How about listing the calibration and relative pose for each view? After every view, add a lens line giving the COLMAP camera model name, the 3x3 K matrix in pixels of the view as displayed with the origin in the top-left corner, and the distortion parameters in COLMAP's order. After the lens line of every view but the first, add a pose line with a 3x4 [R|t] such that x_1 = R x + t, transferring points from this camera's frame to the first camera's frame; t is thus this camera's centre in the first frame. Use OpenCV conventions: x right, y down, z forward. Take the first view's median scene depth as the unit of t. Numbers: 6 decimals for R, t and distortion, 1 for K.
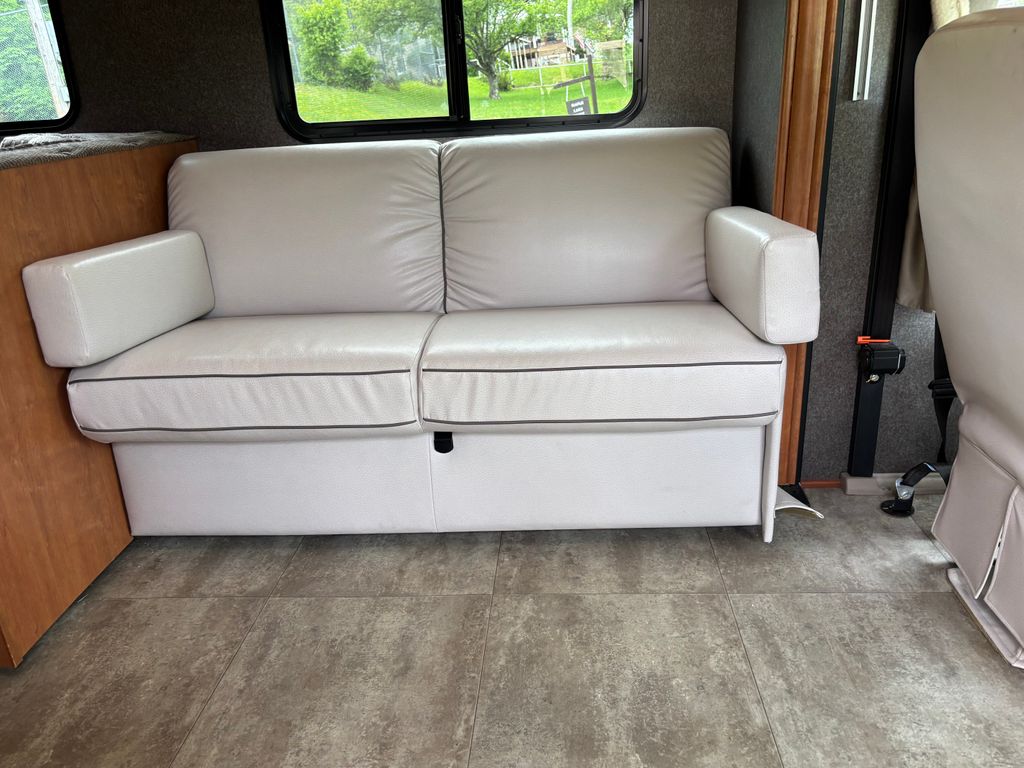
lens RADIAL K [[790.6, 0, 512.0], [0, 790.6, 384.0], [0, 0, 1]] dist [-0.003459, -0.005495]
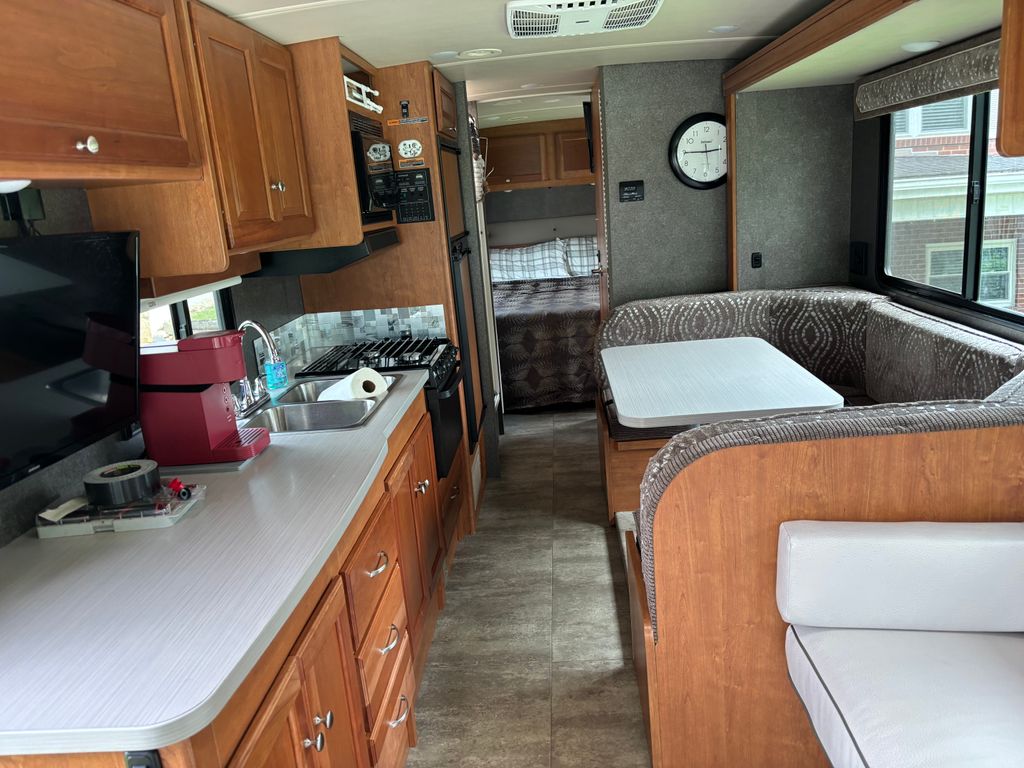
lens RADIAL K [[766.3, 0, 512.0], [0, 766.3, 384.0], [0, 0, 1]] dist [-0.000994, 0.038363]
pose [[0.007916, 0.287655, -0.957701, 0.373454], [-0.259640, 0.925475, 0.275830, -0.518665], [0.965673, 0.246474, 0.082013, 0.461810]]
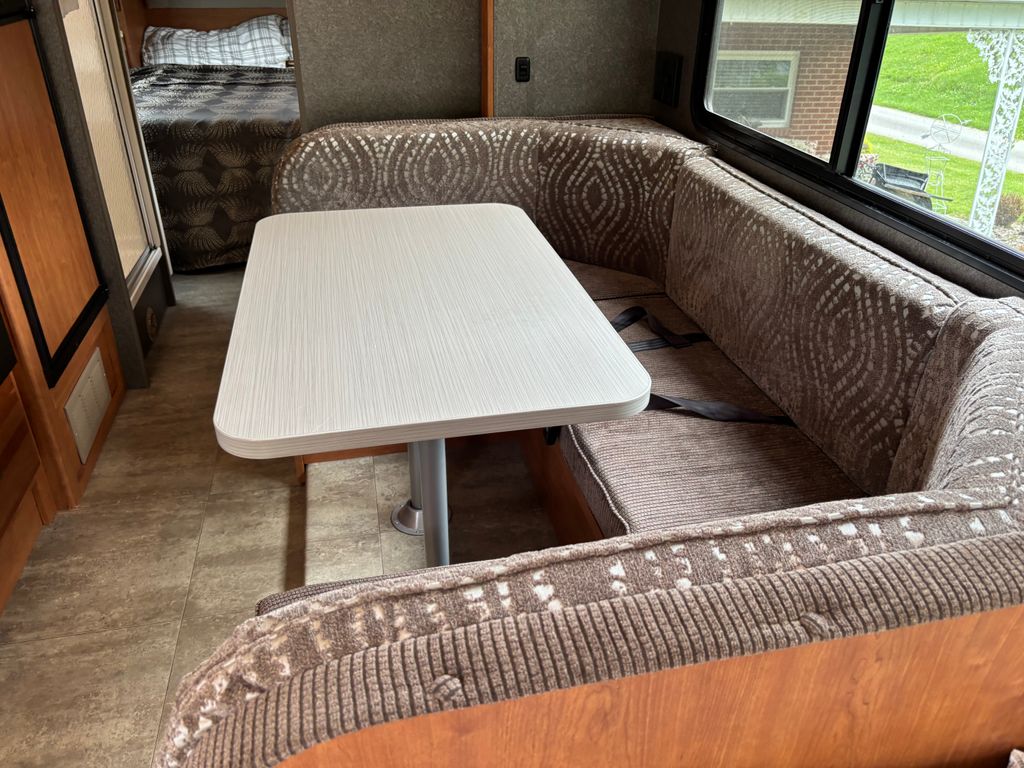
lens RADIAL K [[766.3, 0, 512.0], [0, 766.3, 384.0], [0, 0, 1]] dist [-0.000994, 0.038363]
pose [[0.263111, 0.519842, -0.812734, -0.387863], [-0.350128, 0.836433, 0.421652, -0.527698], [0.898990, 0.173620, 0.402086, 0.748649]]
